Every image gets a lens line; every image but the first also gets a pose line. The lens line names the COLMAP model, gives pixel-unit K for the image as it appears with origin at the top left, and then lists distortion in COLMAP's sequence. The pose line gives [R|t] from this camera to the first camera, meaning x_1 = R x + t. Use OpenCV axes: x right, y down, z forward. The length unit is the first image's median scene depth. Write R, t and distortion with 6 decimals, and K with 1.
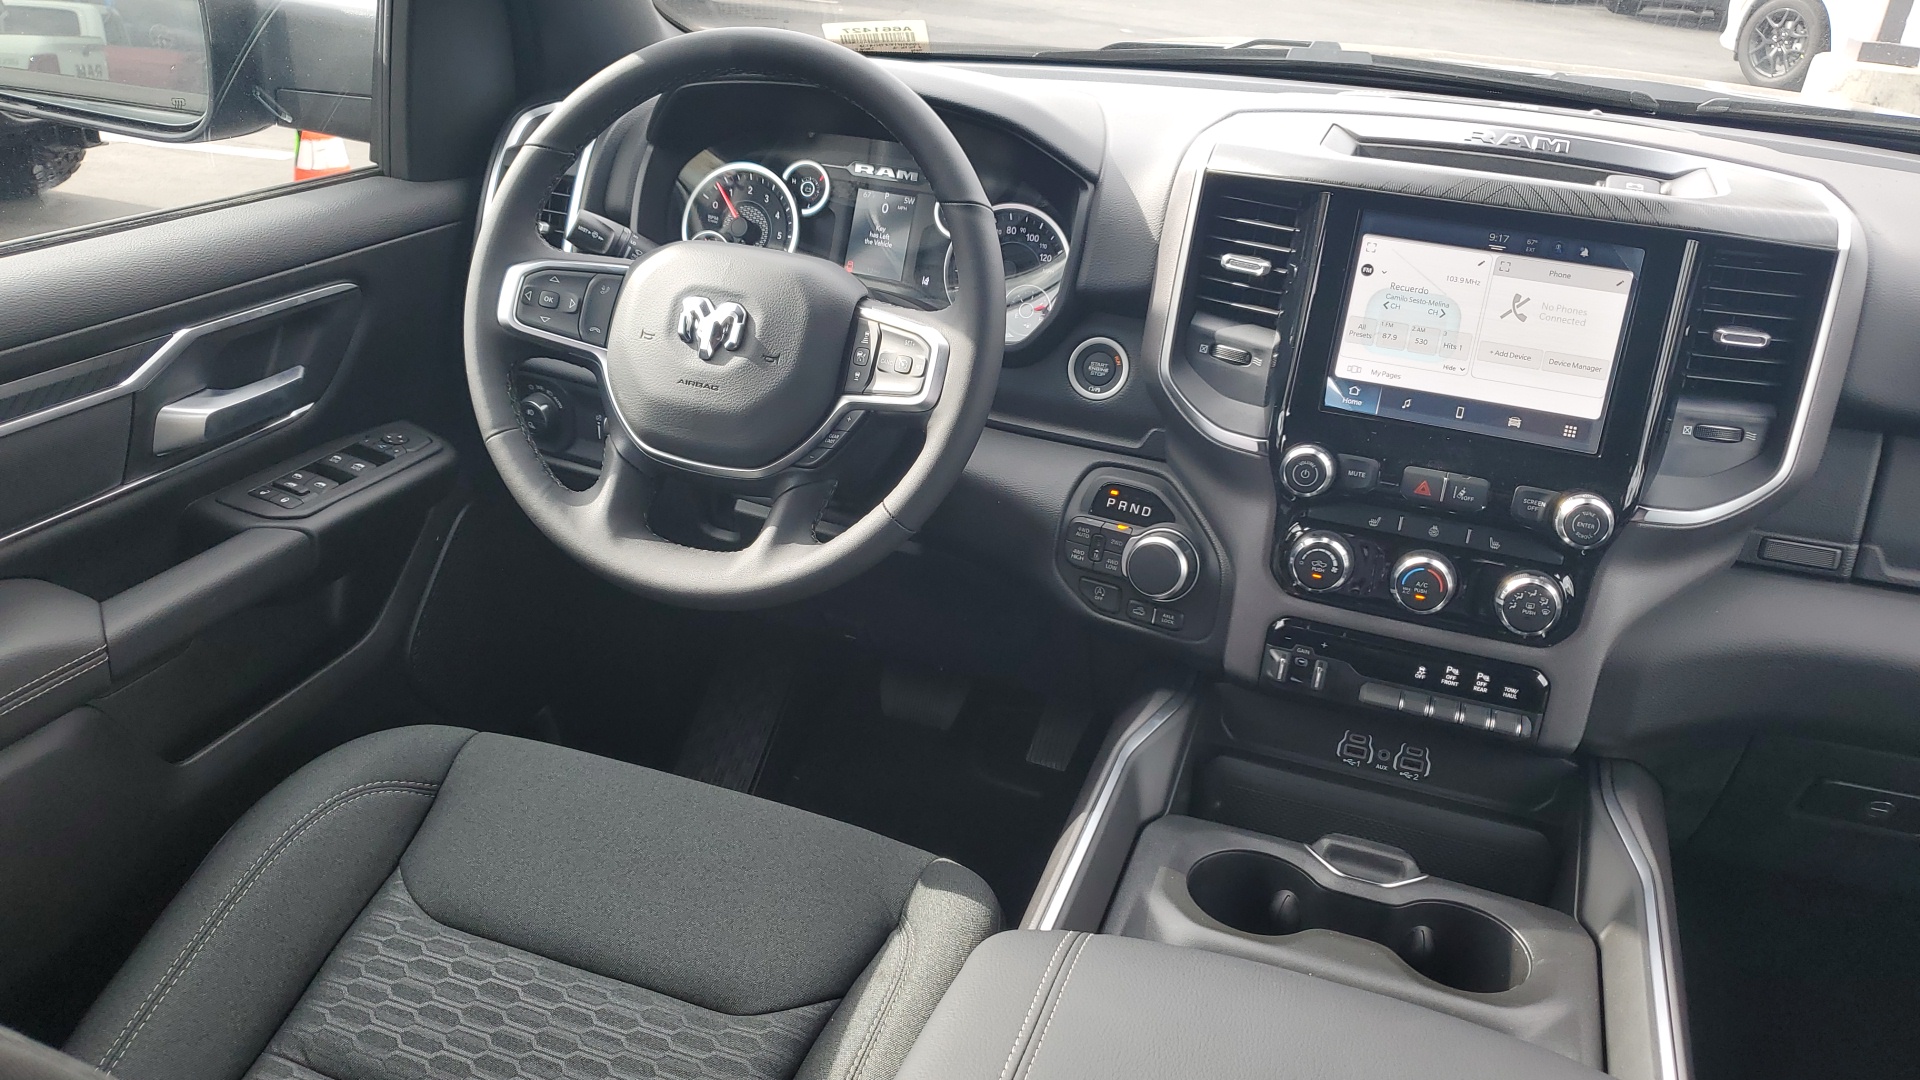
lens RADIAL K [[1525.4, 0, 955.4], [0, 1525.4, 557.5], [0, 0, 1]] dist [0.066419, -0.120002]
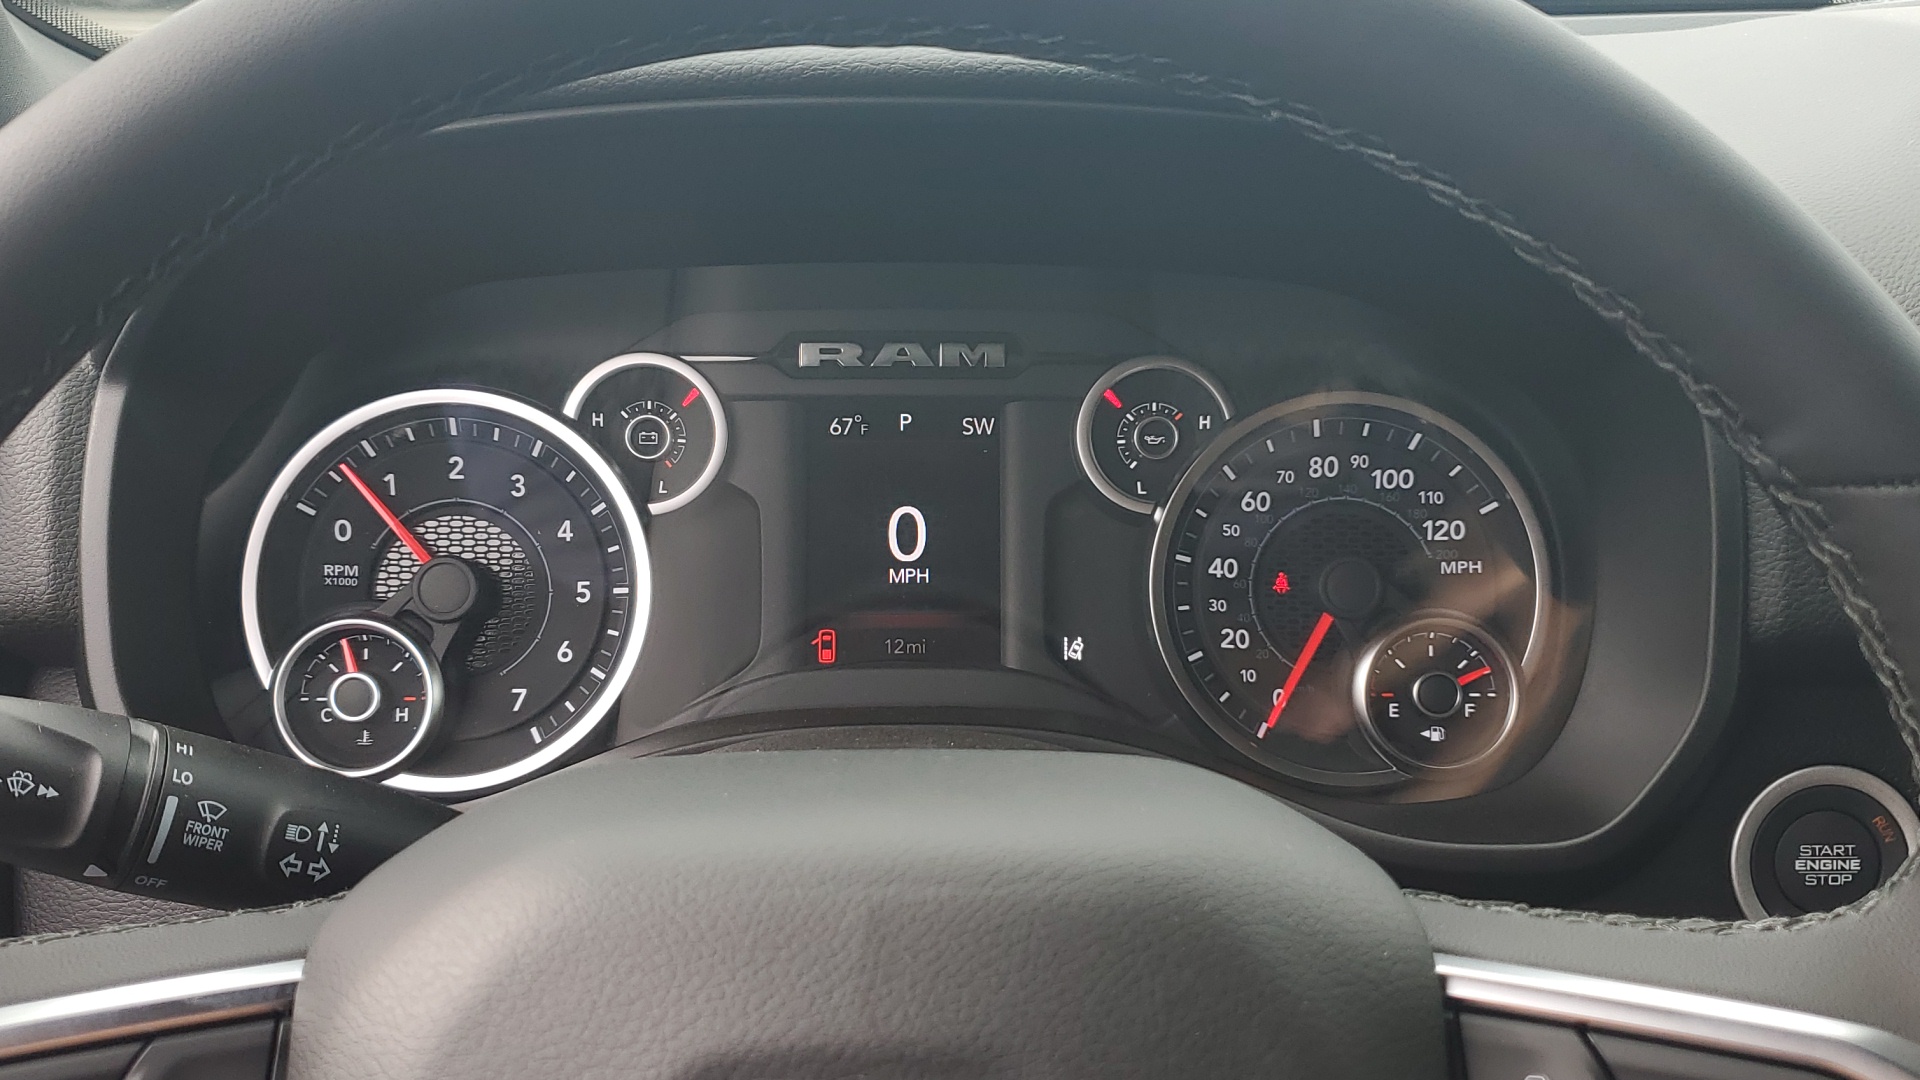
lens RADIAL K [[2003.3, 0, 971.8], [0, 2003.3, 521.5], [0, 0, 1]] dist [0.039390, 0.000000]
pose [[0.930673, -0.170298, 0.323801, -0.209873], [0.204881, 0.975860, -0.075633, -0.215271], [-0.303104, 0.136730, 0.943097, 0.709812]]
